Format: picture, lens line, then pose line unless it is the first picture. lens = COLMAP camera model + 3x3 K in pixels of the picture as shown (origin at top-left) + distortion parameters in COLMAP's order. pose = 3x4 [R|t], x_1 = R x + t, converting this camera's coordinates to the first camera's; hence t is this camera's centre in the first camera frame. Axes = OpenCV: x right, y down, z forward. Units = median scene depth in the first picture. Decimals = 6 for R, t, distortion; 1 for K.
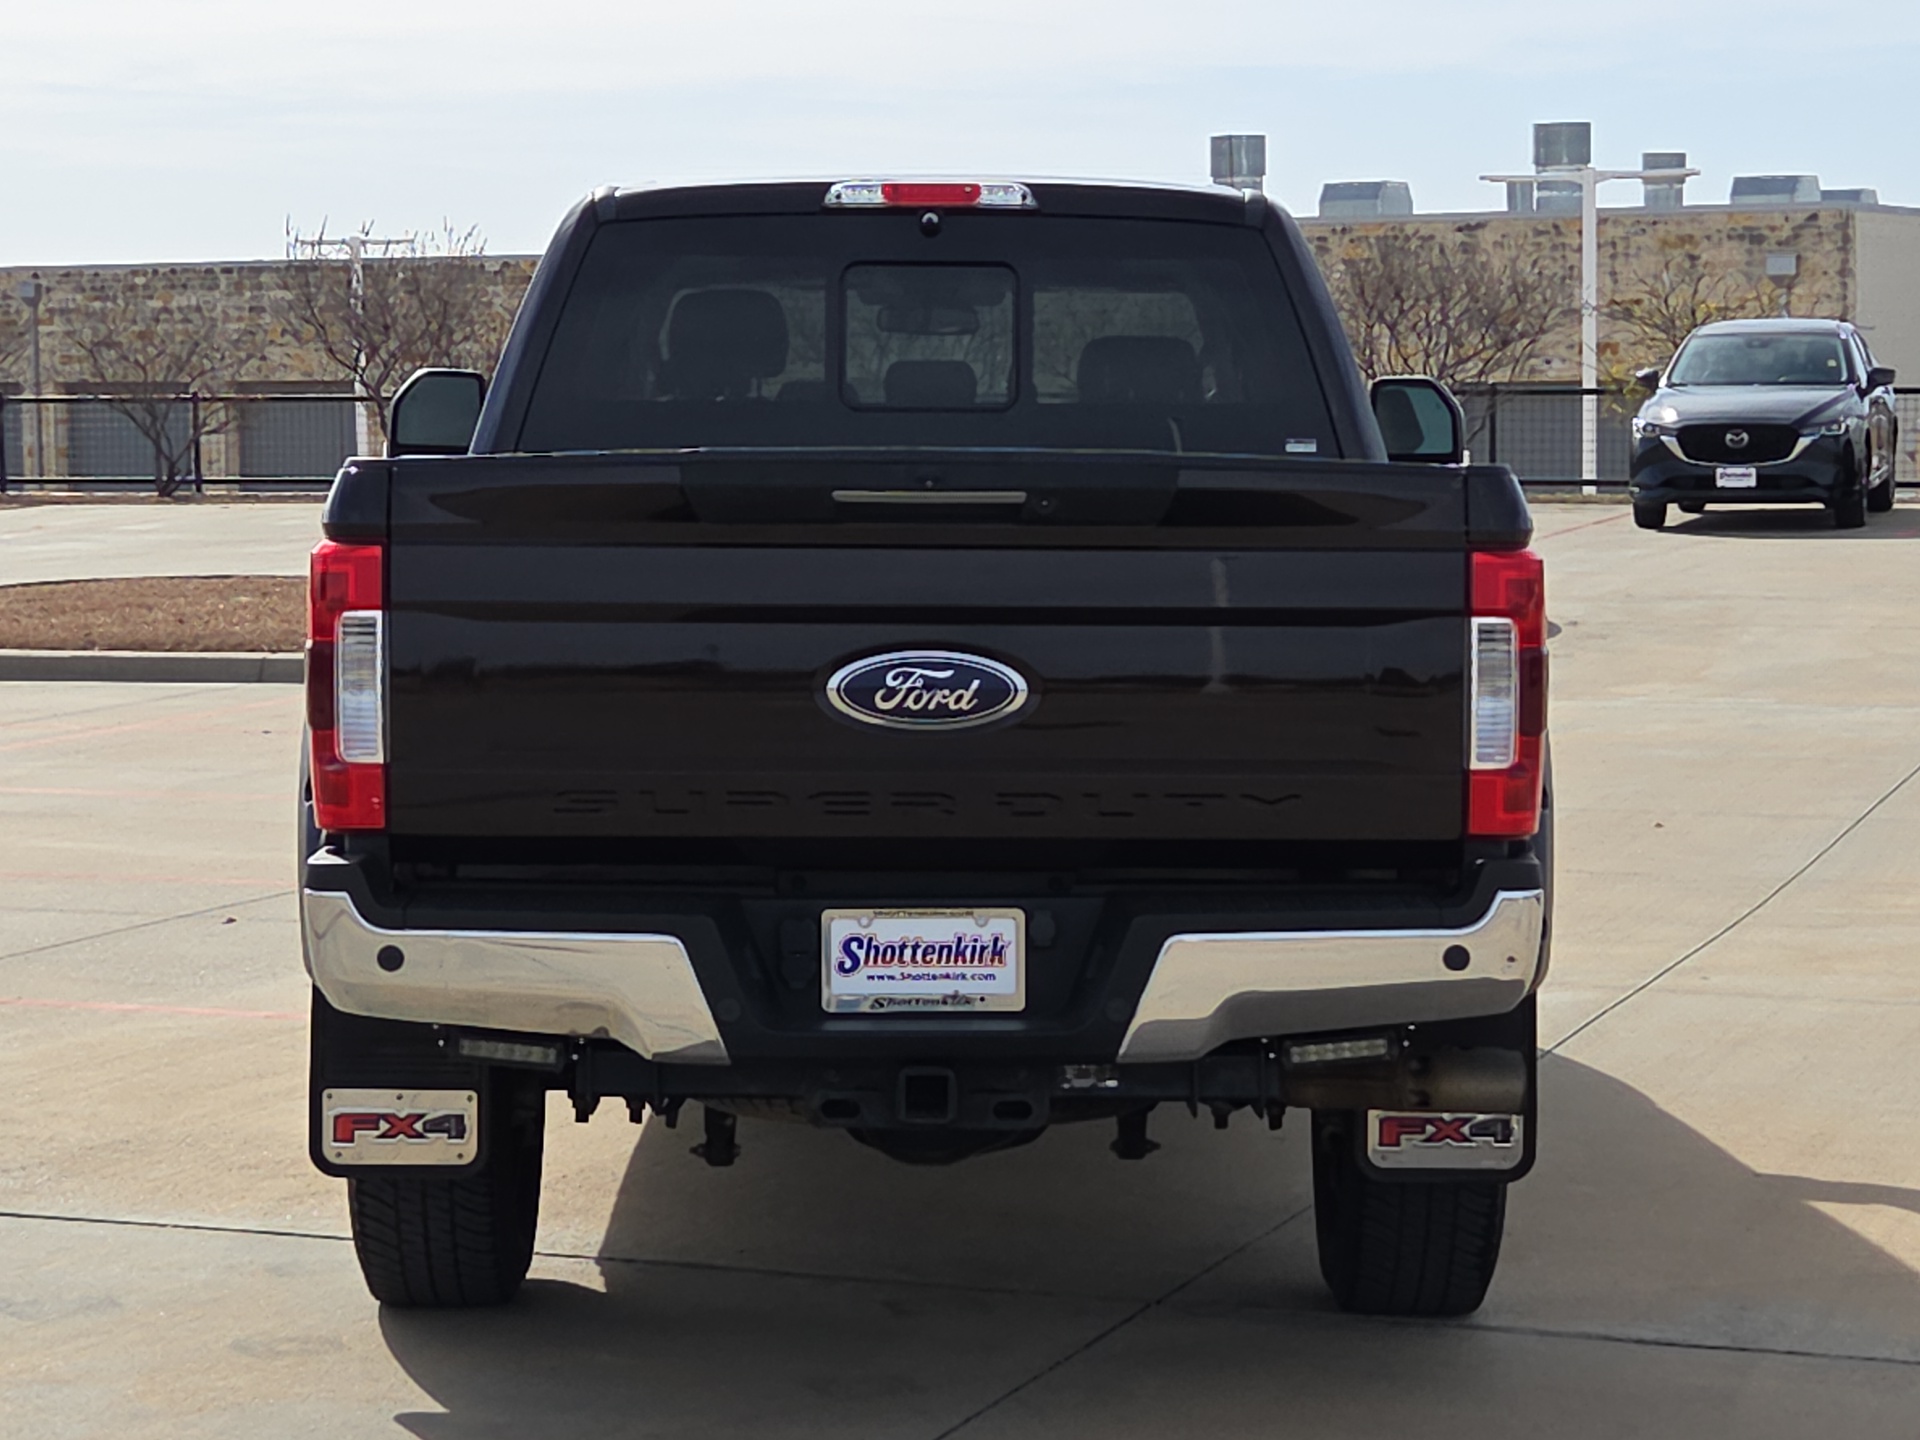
lens RADIAL K [[4348.8, 0, 960.0], [0, 4348.8, 720.0], [0, 0, 1]] dist [0.162407, -0.538055]
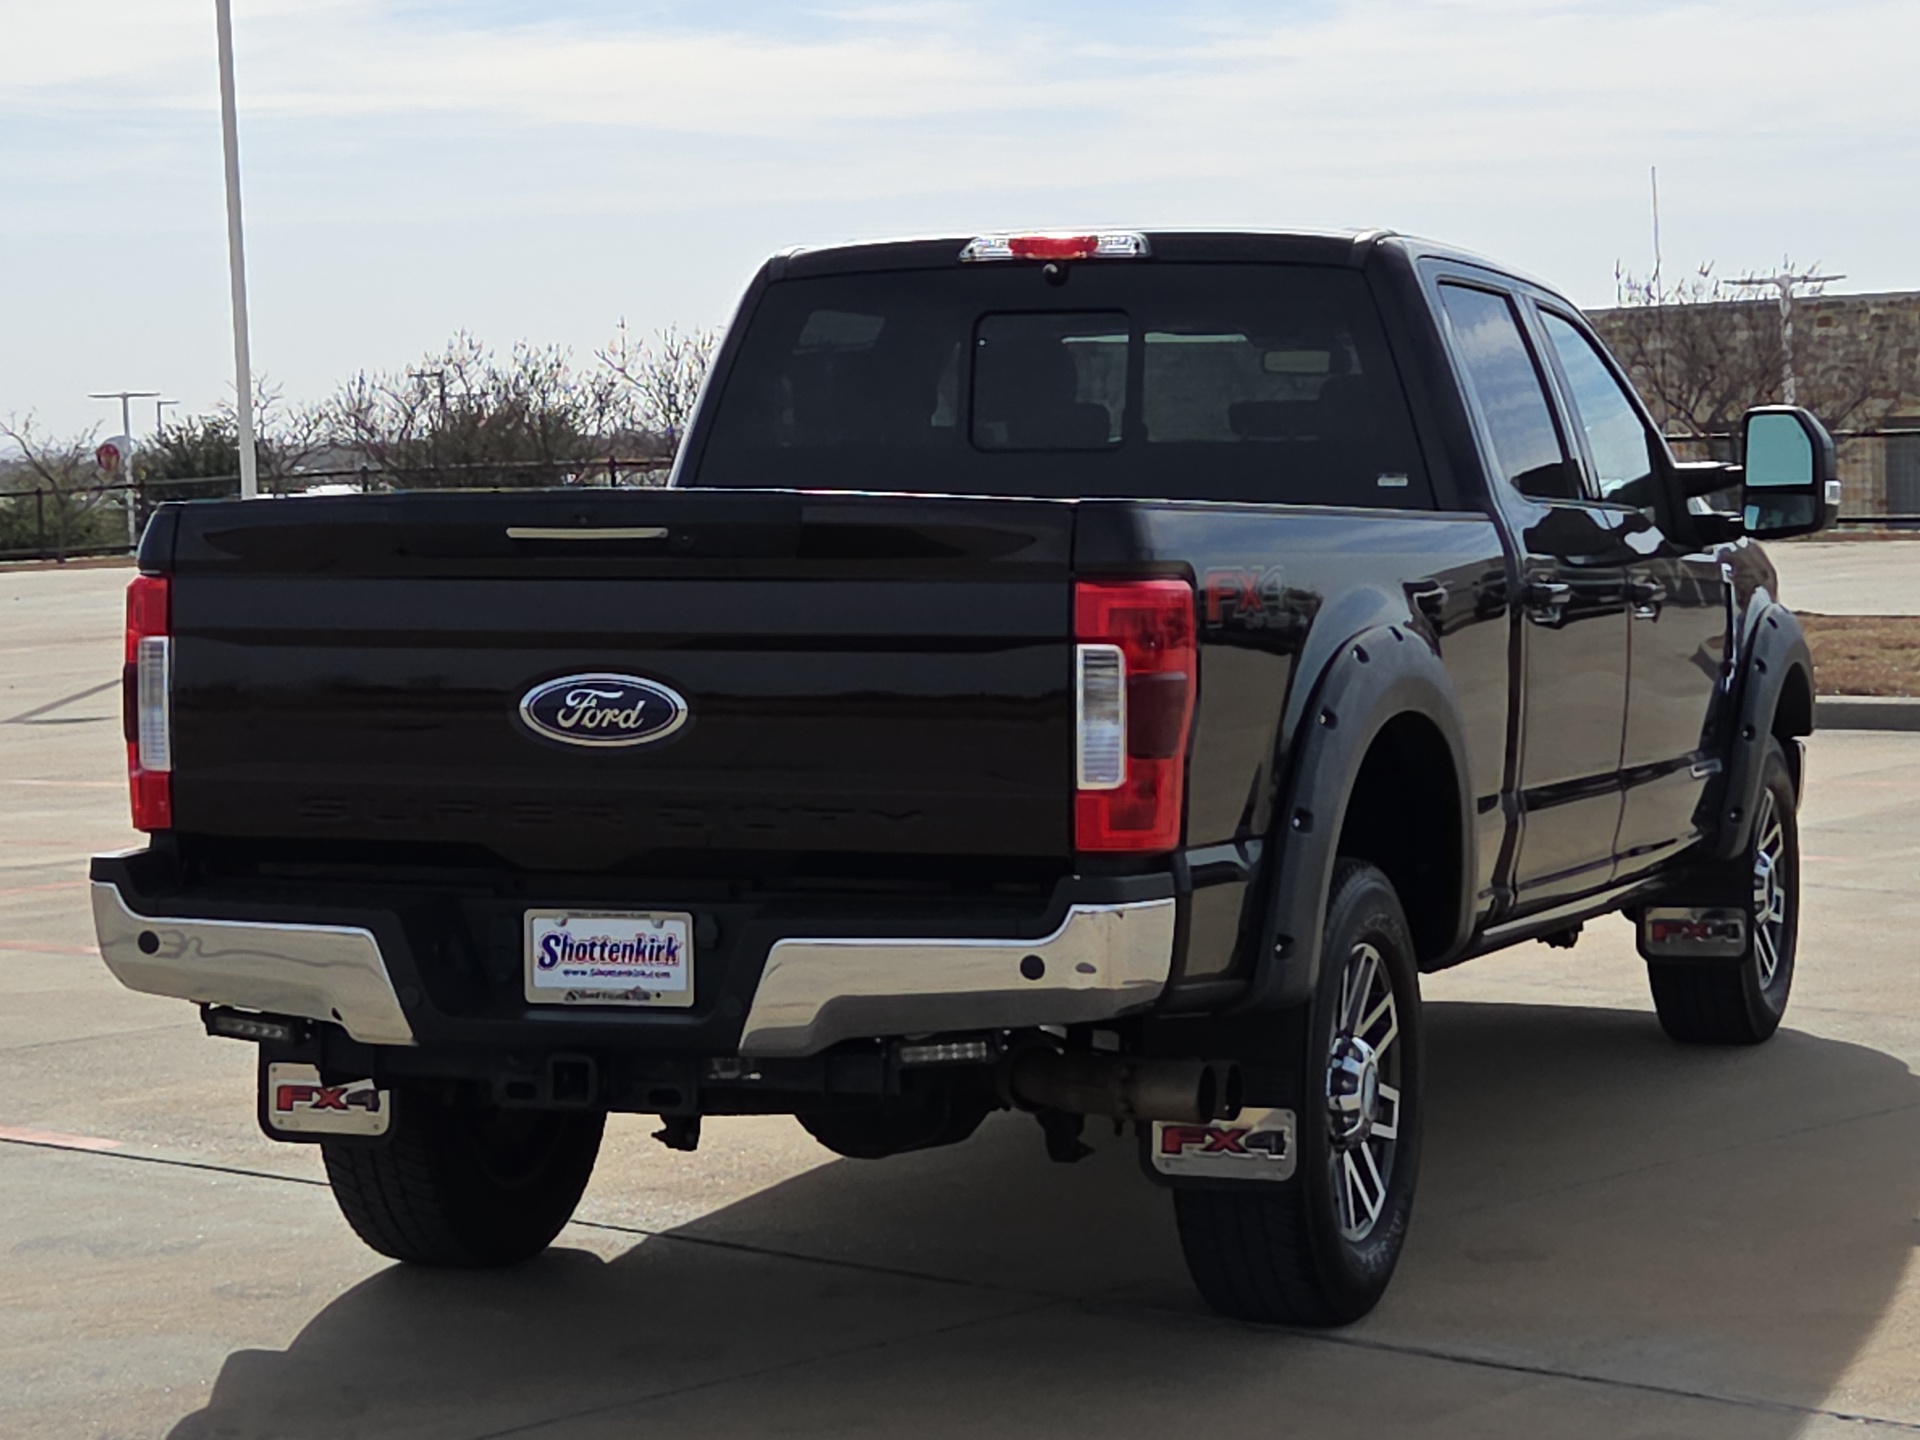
lens RADIAL K [[4348.8, 0, 960.0], [0, 4348.8, 720.0], [0, 0, 1]] dist [0.162407, -0.538055]
pose [[0.934032, 0.007532, -0.357110, 0.463040], [-0.010871, 0.999914, -0.007343, 0.002697], [0.357024, 0.010741, 0.934033, 0.011083]]
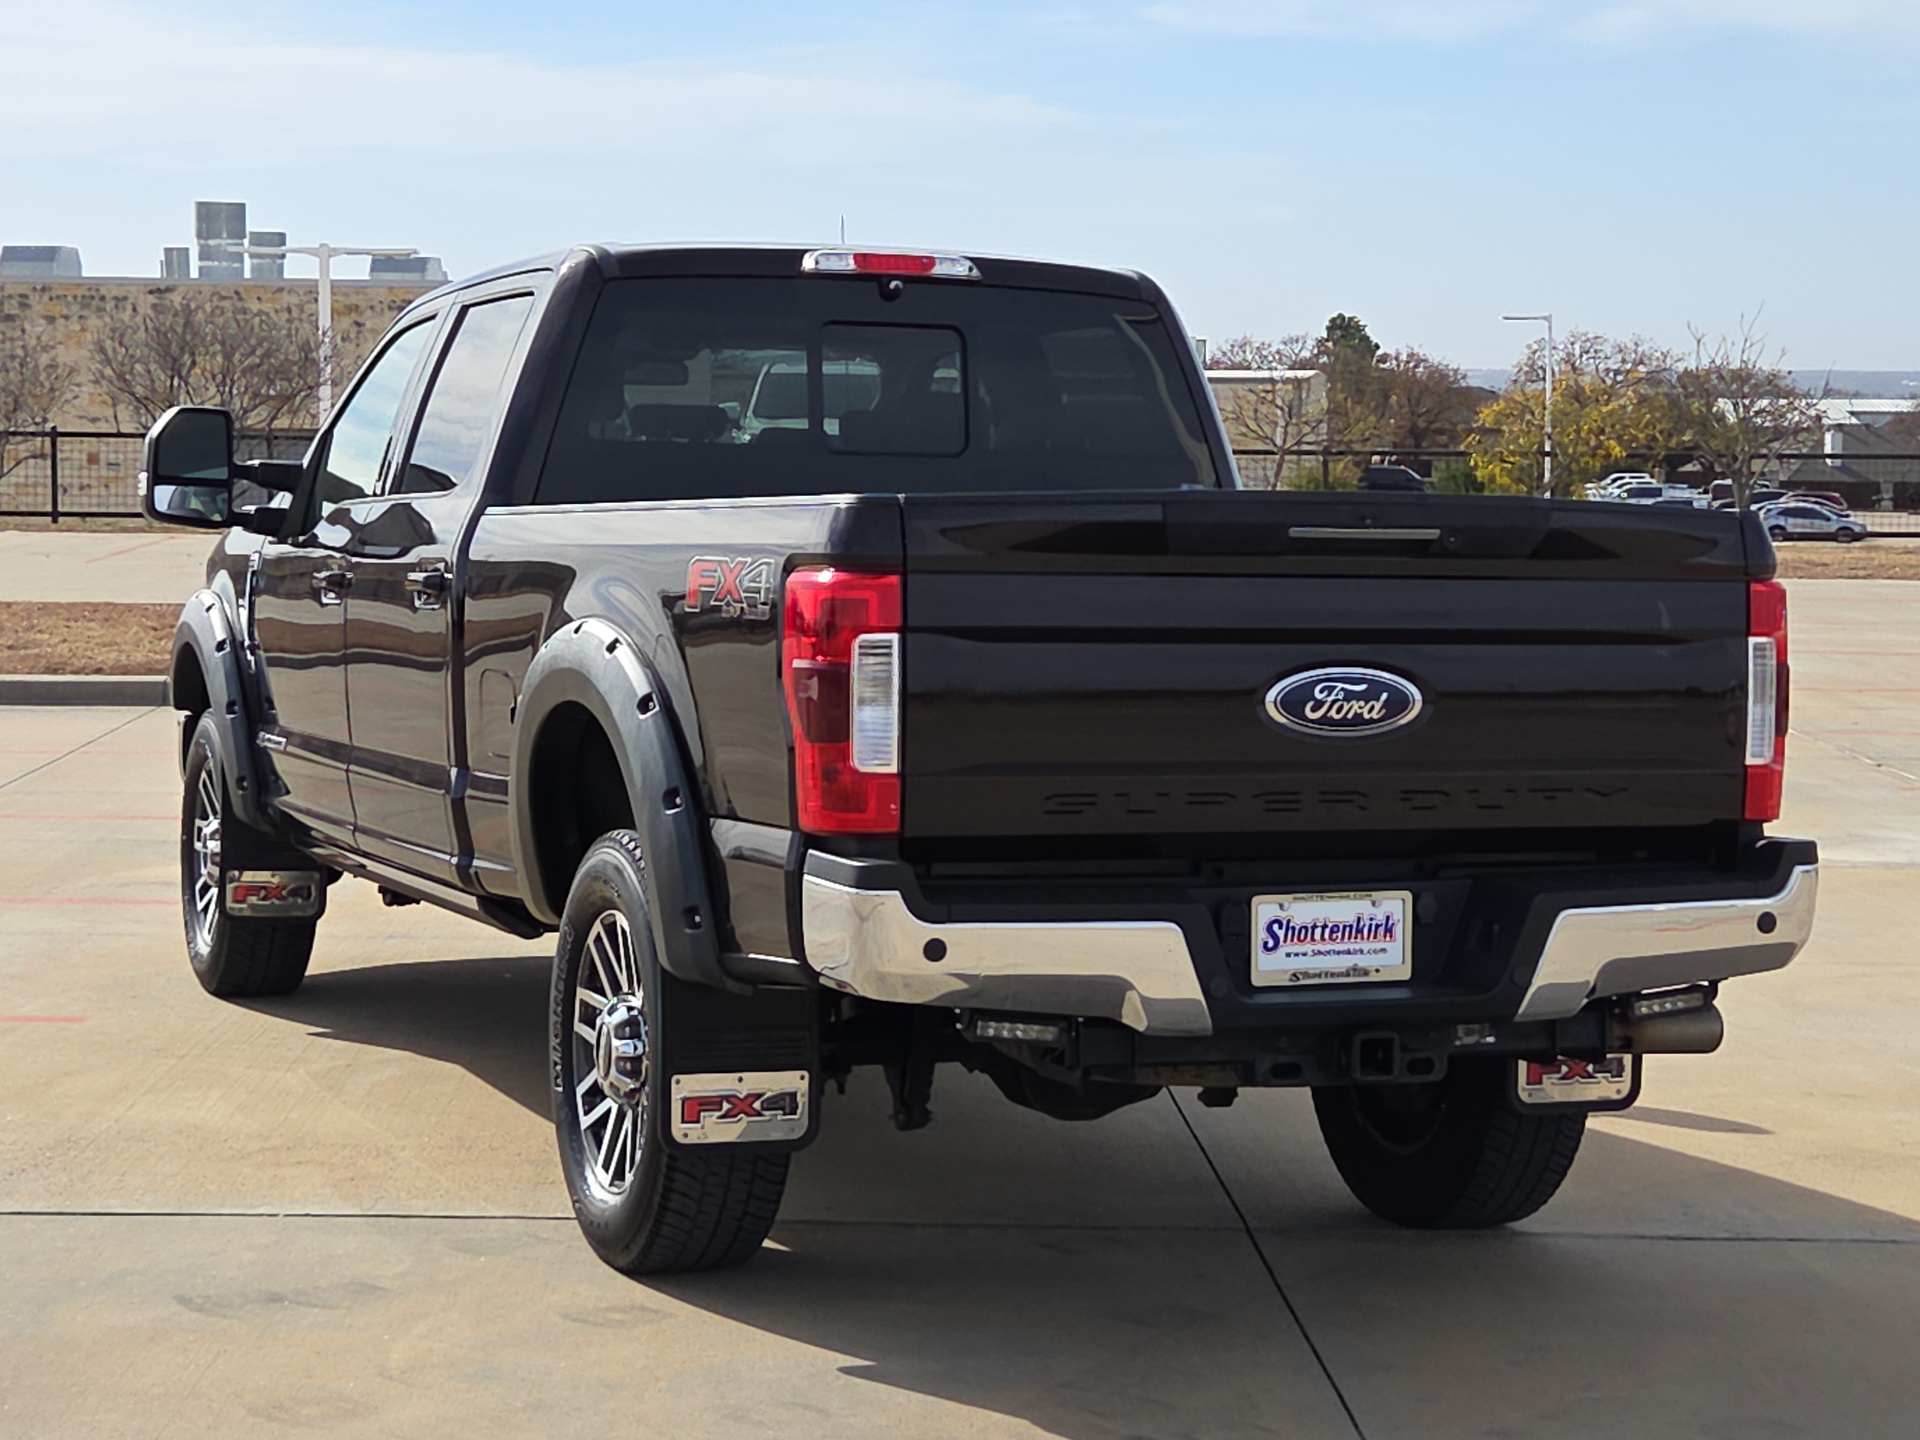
lens RADIAL K [[3760.3, 0, 960.0], [0, 3760.3, 720.0], [0, 0, 1]] dist [0.152831, -0.460531]
pose [[0.931848, -0.009996, 0.362711, -0.457853], [0.010403, 0.999946, 0.000830, -0.003953], [-0.362699, 0.003000, 0.931901, 0.112228]]
